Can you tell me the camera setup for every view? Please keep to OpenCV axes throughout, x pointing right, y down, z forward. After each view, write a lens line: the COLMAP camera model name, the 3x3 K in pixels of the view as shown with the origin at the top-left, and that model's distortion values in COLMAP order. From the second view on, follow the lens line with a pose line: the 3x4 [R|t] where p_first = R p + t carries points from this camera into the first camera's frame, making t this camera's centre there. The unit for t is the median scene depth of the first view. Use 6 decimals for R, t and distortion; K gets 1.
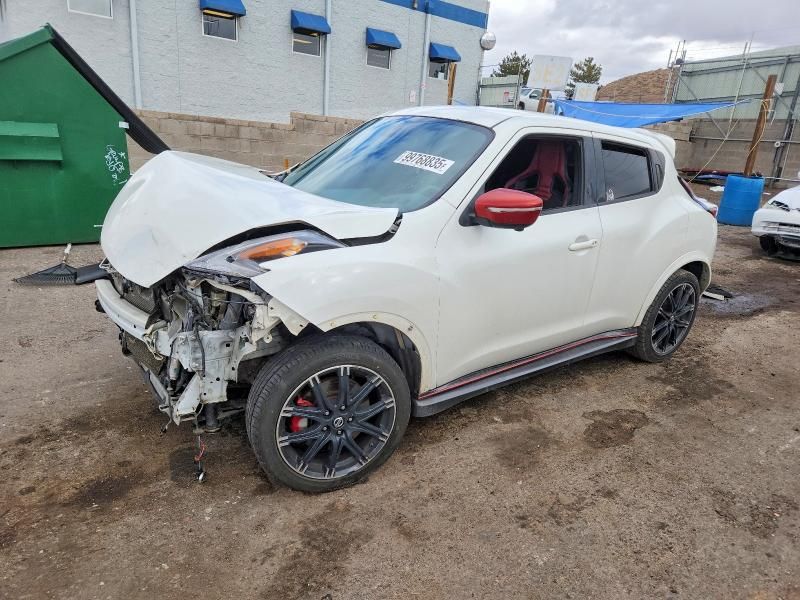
lens RADIAL K [[610.6, 0, 400.0], [0, 610.6, 300.0], [0, 0, 1]] dist [0.035478, -0.001006]
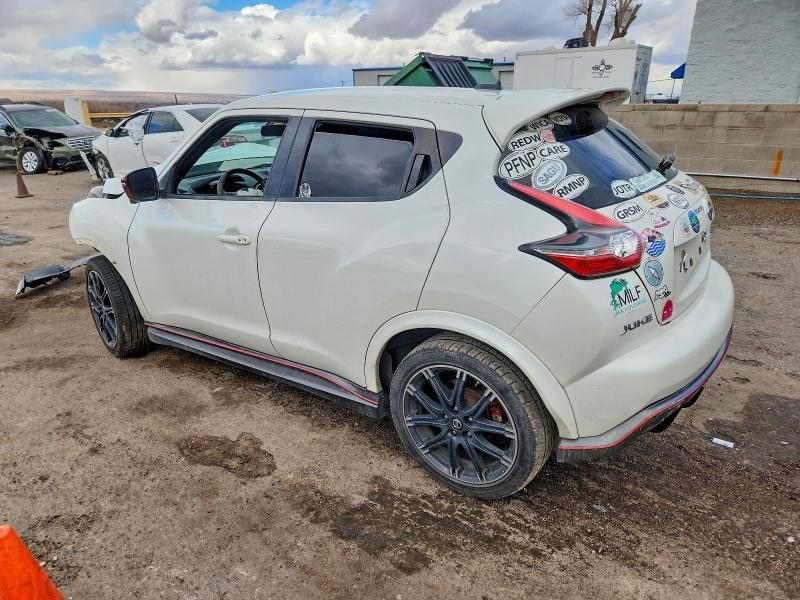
lens RADIAL K [[610.6, 0, 400.0], [0, 610.6, 300.0], [0, 0, 1]] dist [0.035478, -0.001006]
pose [[0.216125, 0.229395, -0.949035, 1.014715], [-0.227042, 0.957170, 0.179657, -0.183451], [0.949601, 0.176642, 0.258951, 0.838643]]
